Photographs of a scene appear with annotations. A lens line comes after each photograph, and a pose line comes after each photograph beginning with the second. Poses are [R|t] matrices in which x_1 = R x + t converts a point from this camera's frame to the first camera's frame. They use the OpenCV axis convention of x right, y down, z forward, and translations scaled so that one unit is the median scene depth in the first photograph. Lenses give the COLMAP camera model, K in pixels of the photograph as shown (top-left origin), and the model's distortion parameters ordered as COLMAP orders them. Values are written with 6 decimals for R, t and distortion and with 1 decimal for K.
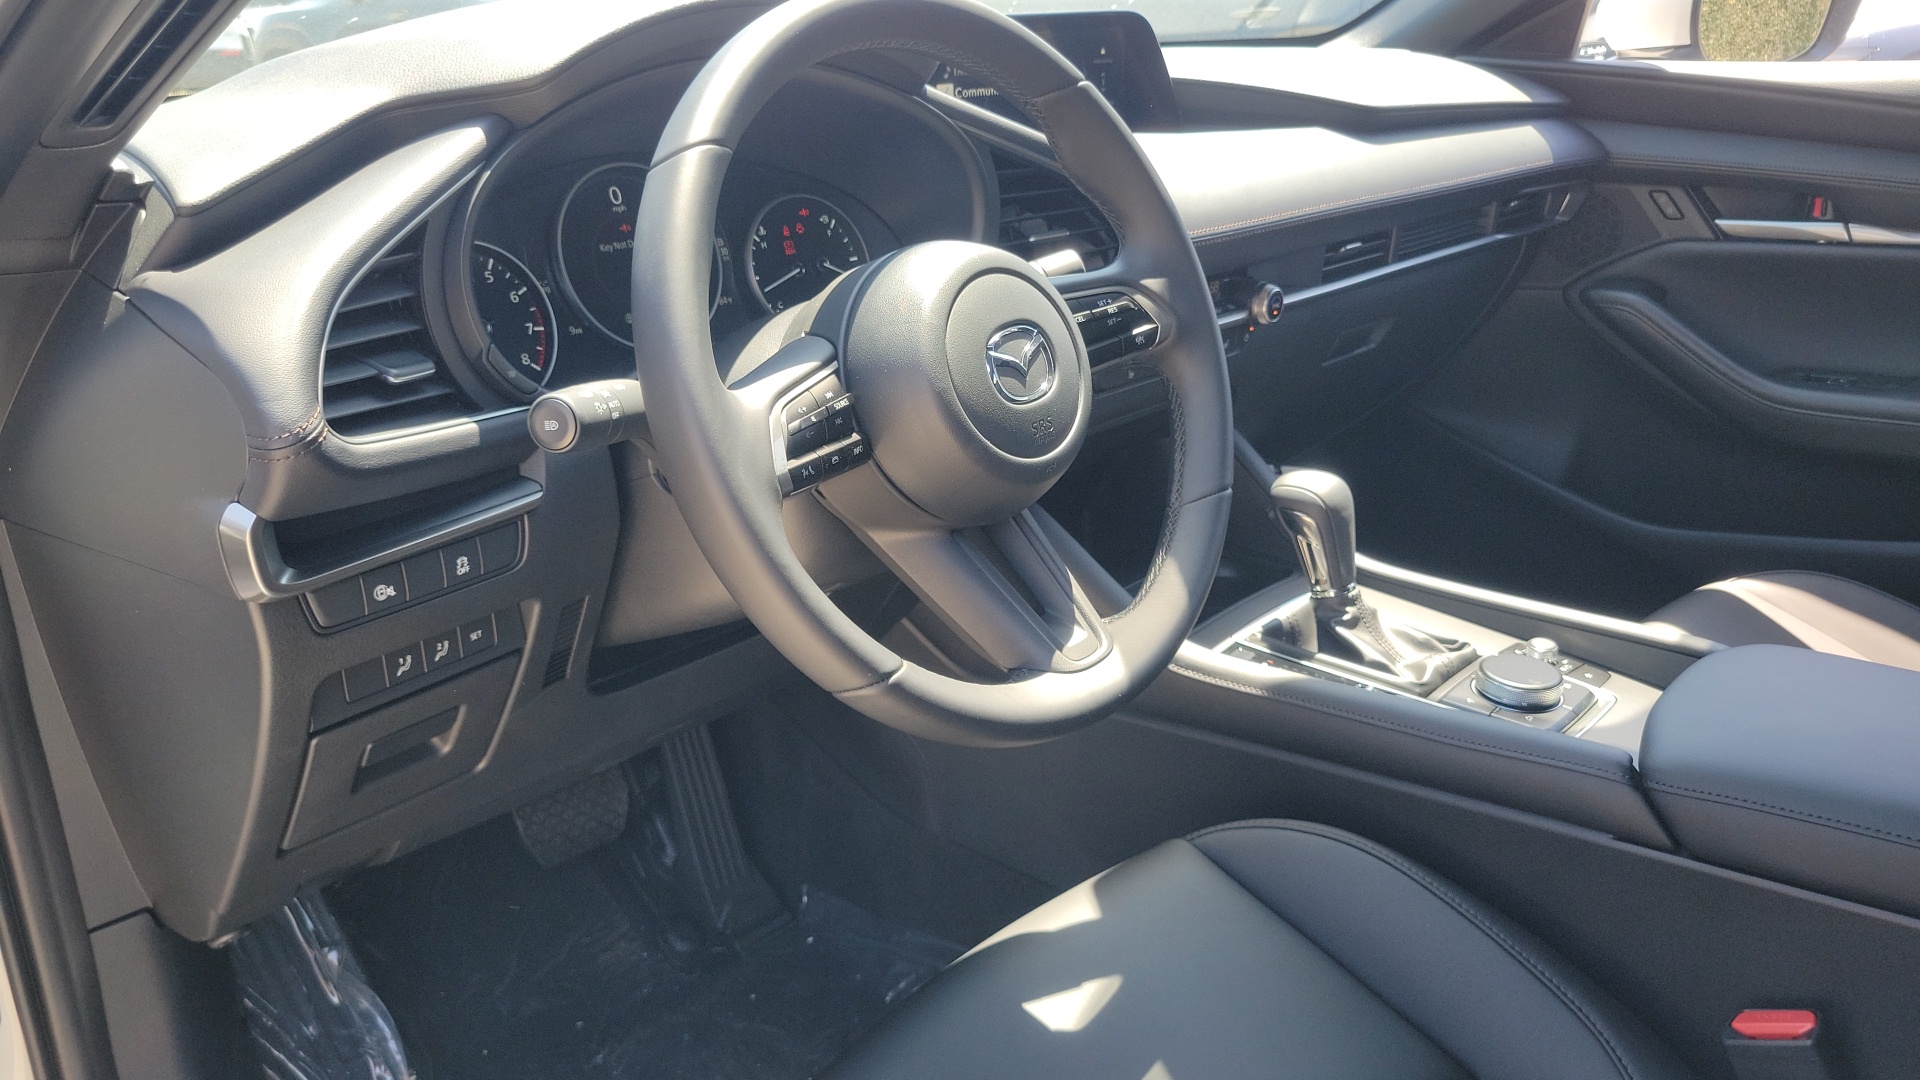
lens RADIAL K [[1478.9, 0, 955.6], [0, 1478.9, 525.3], [0, 0, 1]] dist [0.026094, -0.018037]
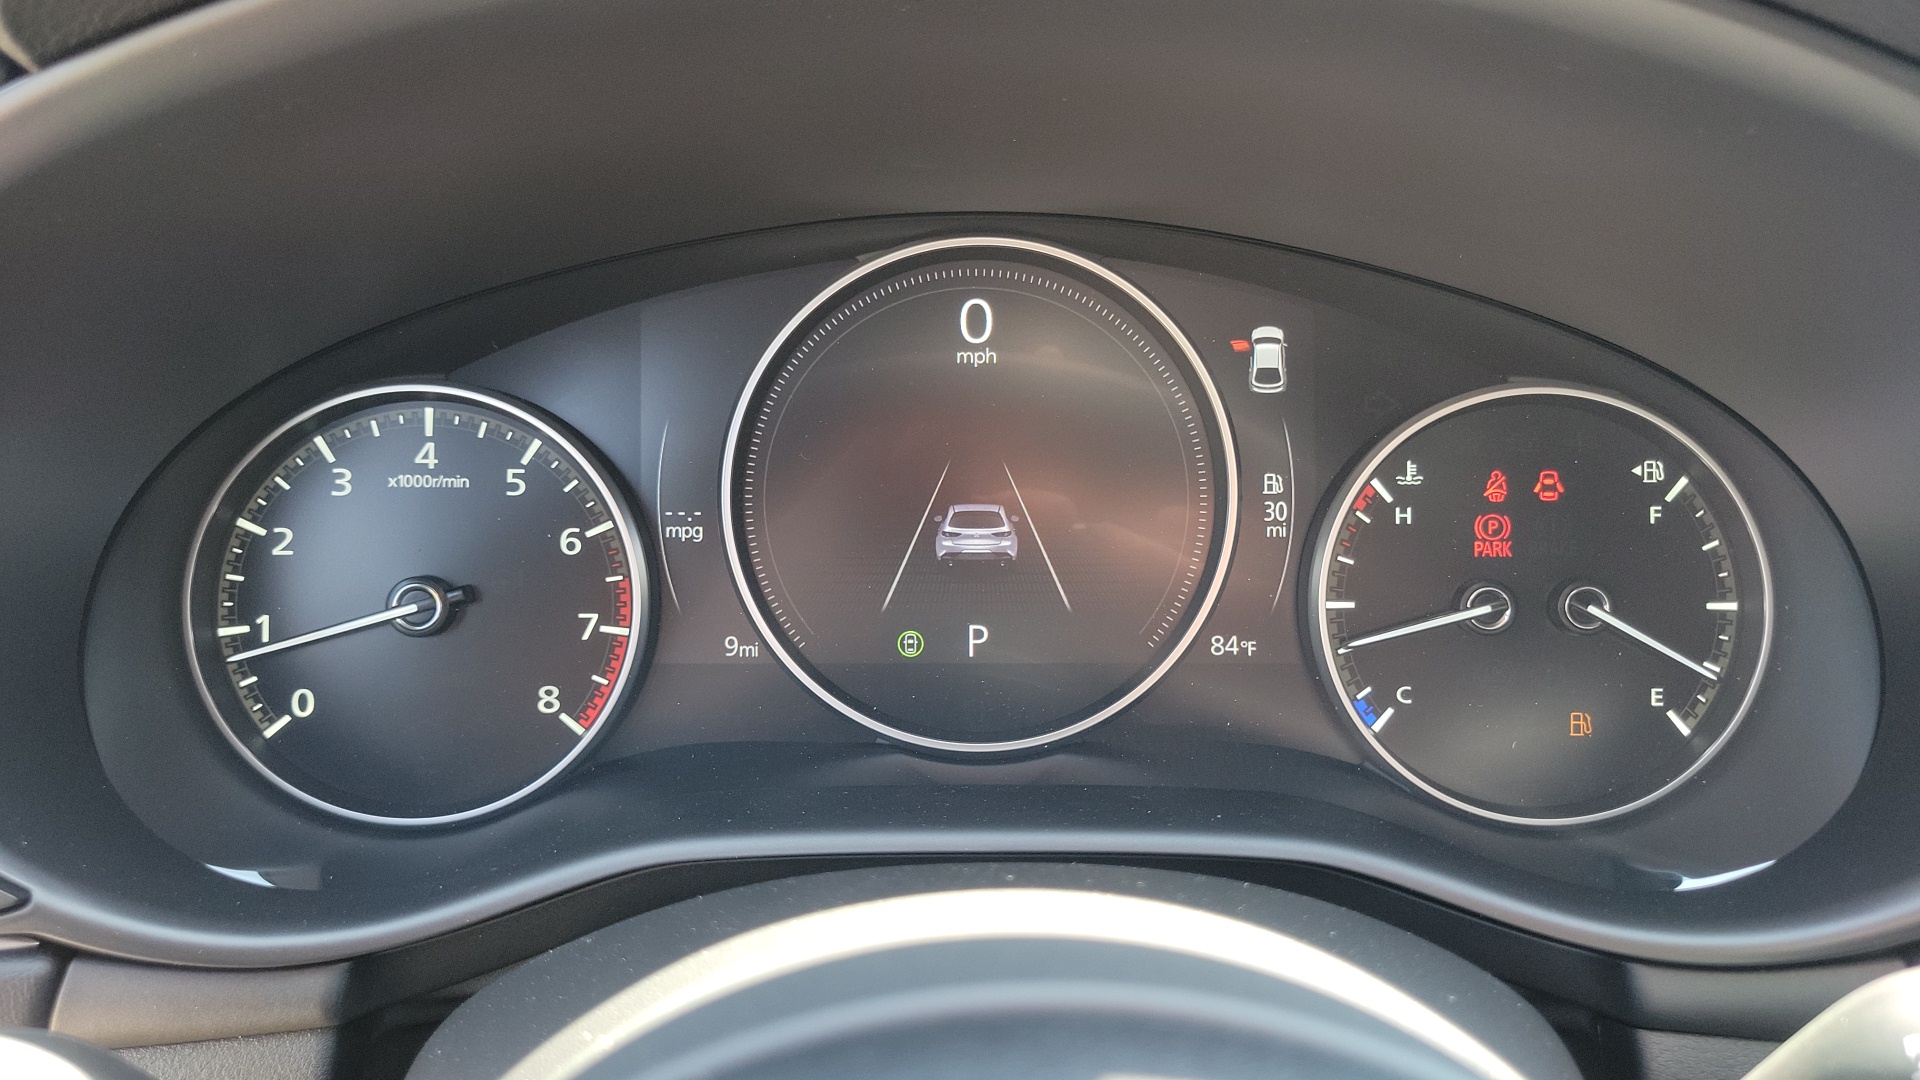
lens RADIAL K [[1478.9, 0, 962.2], [0, 1478.9, 534.6], [0, 0, 1]] dist [0.026094, -0.018037]
pose [[0.678734, 0.244159, -0.692608, 0.039957], [-0.260115, 0.961901, 0.084187, -0.184928], [0.686775, 0.123017, 0.716384, 0.674750]]
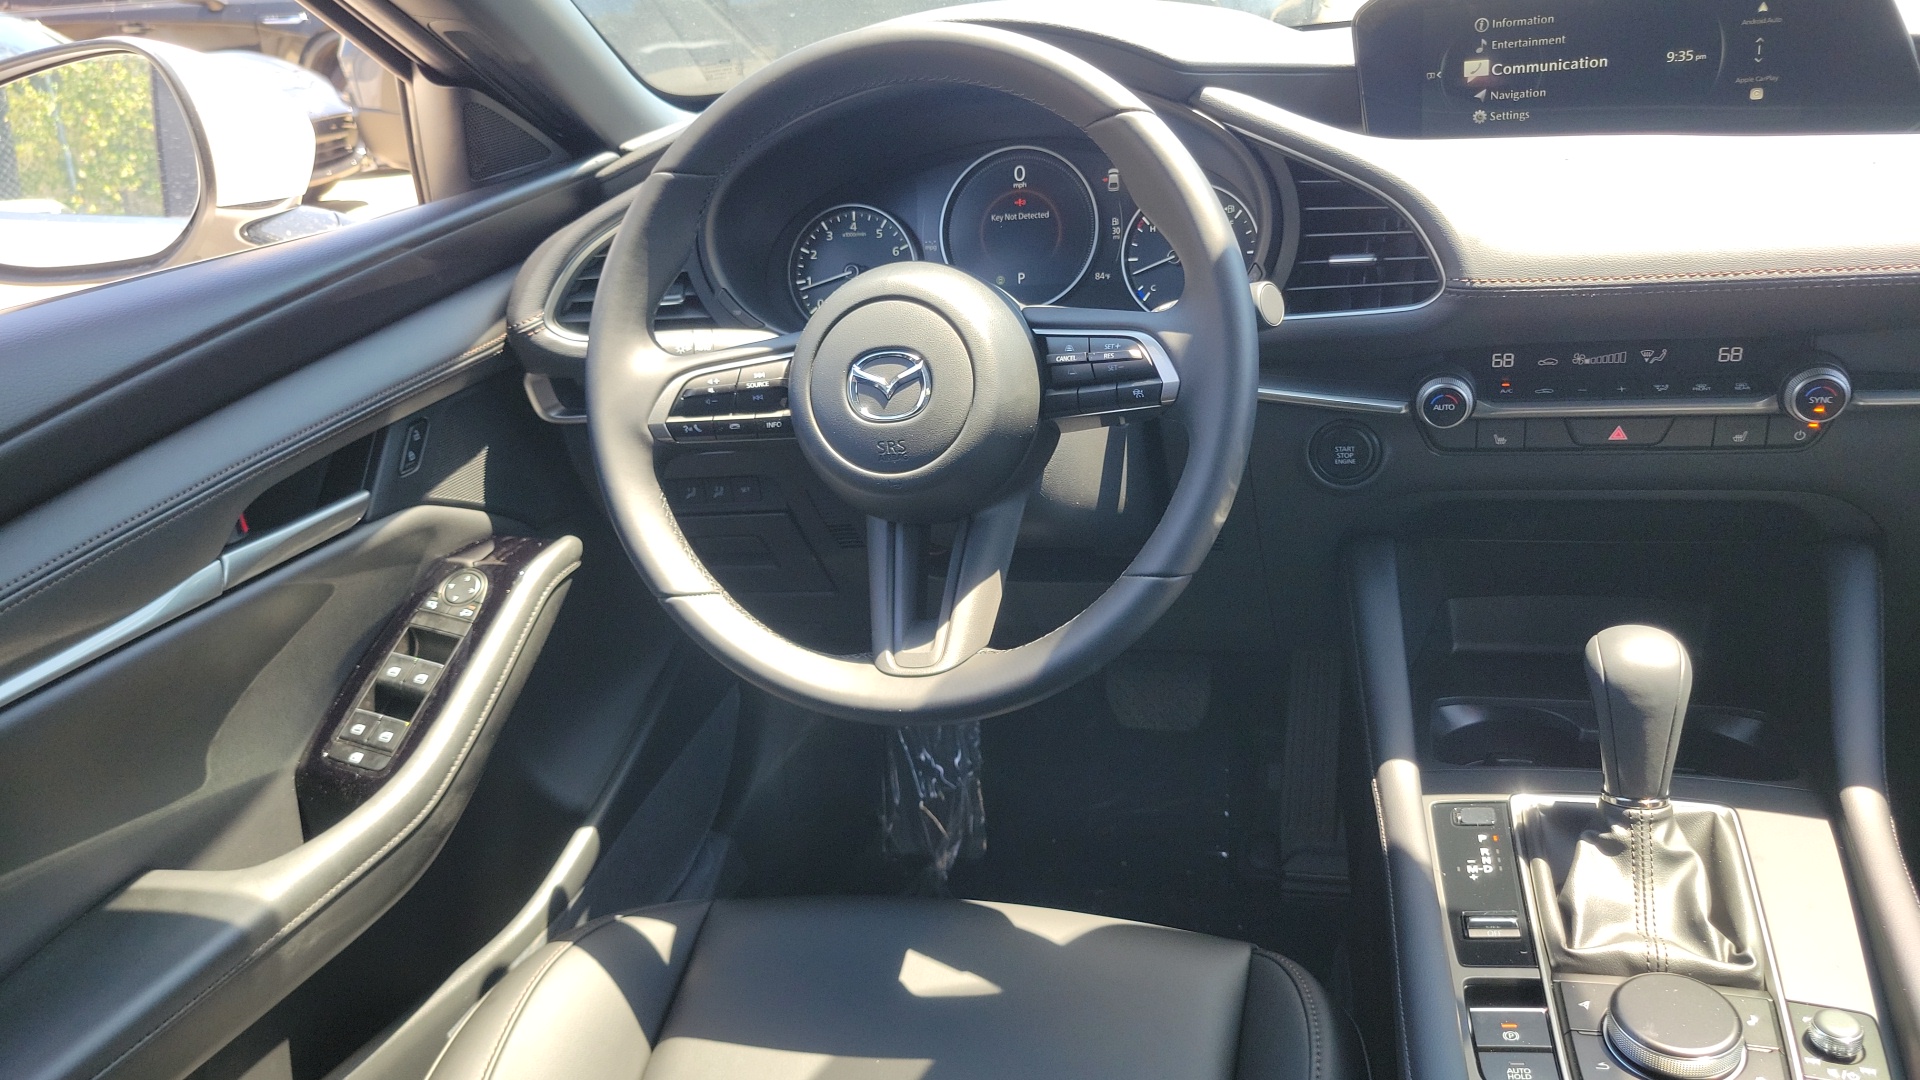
lens RADIAL K [[1478.9, 0, 967.9], [0, 1478.9, 531.5], [0, 0, 1]] dist [0.026094, -0.018037]
pose [[0.447631, 0.302582, -0.841469, 0.748229], [-0.203994, 0.950752, 0.233361, -0.200747], [0.870639, 0.067195, 0.487311, 0.385248]]
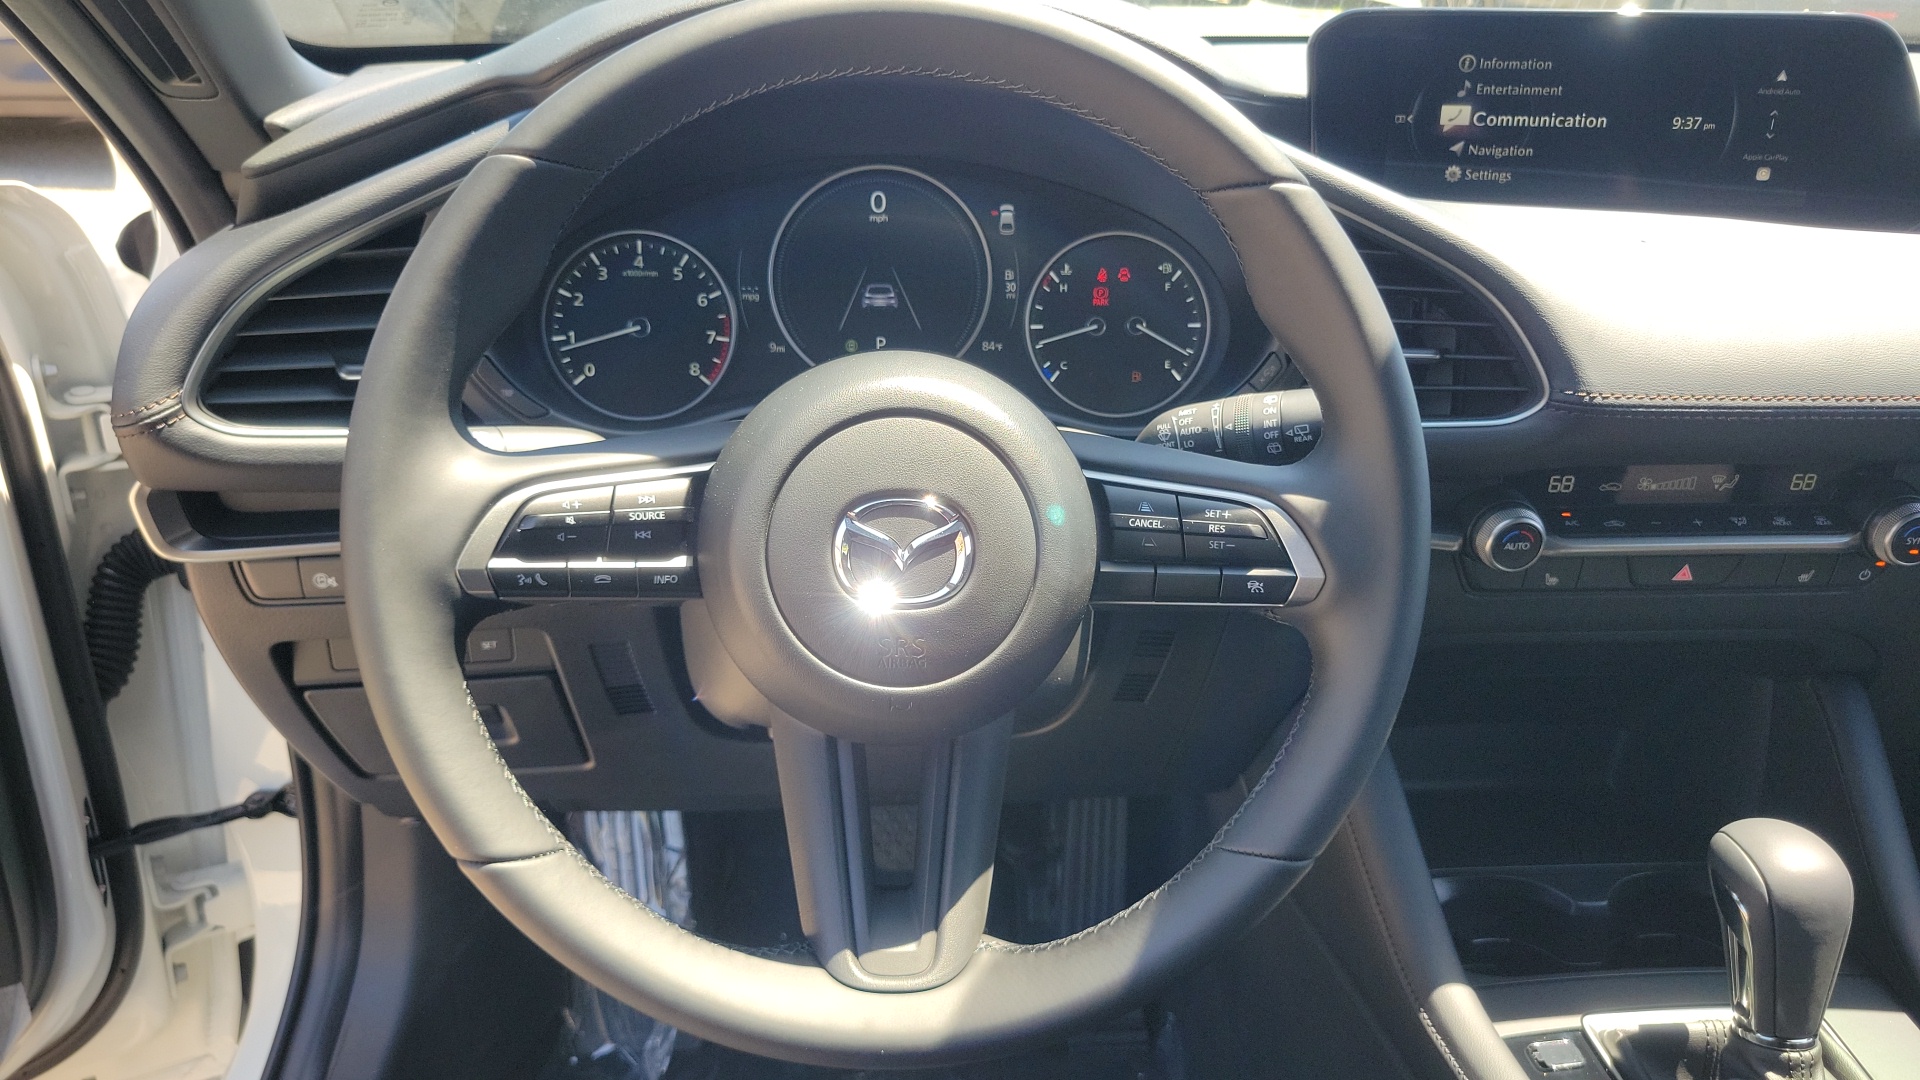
lens RADIAL K [[1478.9, 0, 970.2], [0, 1478.9, 546.1], [0, 0, 1]] dist [0.026094, -0.018037]
pose [[0.726433, 0.302016, -0.617319, 0.365029], [-0.257848, 0.952416, 0.162535, -0.171154], [0.637032, 0.041104, 0.769740, 0.353424]]
